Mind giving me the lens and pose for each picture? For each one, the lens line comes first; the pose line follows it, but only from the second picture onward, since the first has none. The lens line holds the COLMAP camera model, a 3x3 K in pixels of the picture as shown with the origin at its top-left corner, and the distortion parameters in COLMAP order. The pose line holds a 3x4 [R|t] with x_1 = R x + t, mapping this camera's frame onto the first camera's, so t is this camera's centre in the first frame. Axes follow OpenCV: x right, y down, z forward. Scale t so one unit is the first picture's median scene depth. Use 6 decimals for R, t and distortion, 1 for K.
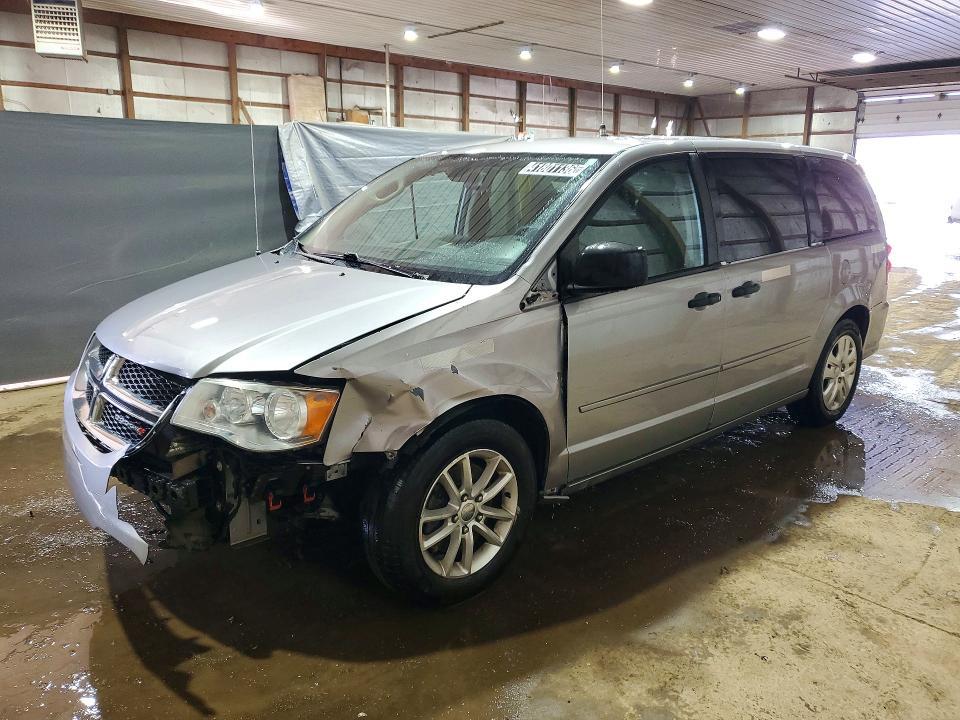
lens RADIAL K [[759.9, 0, 487.0], [0, 759.9, 358.9], [0, 0, 1]] dist [0.001332, 0.003084]
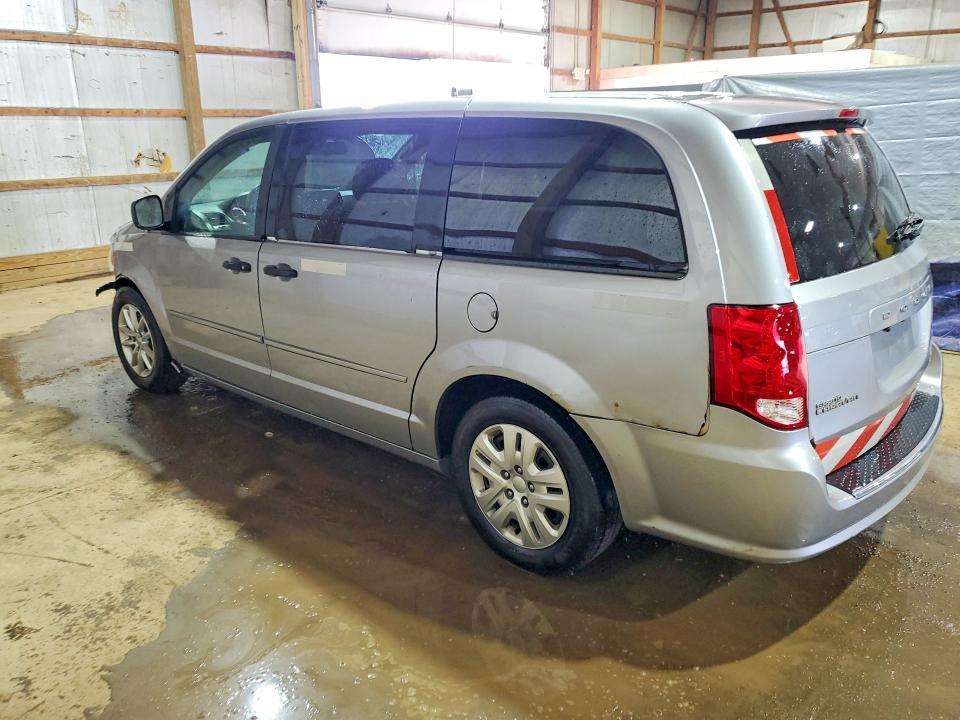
lens RADIAL K [[759.9, 0, 487.0], [0, 759.9, 358.9], [0, 0, 1]] dist [0.001332, 0.003084]
pose [[0.099452, 0.287177, -0.952701, 1.408029], [-0.218646, 0.940354, 0.260631, -0.316326], [0.970723, 0.182384, 0.156310, 1.222449]]
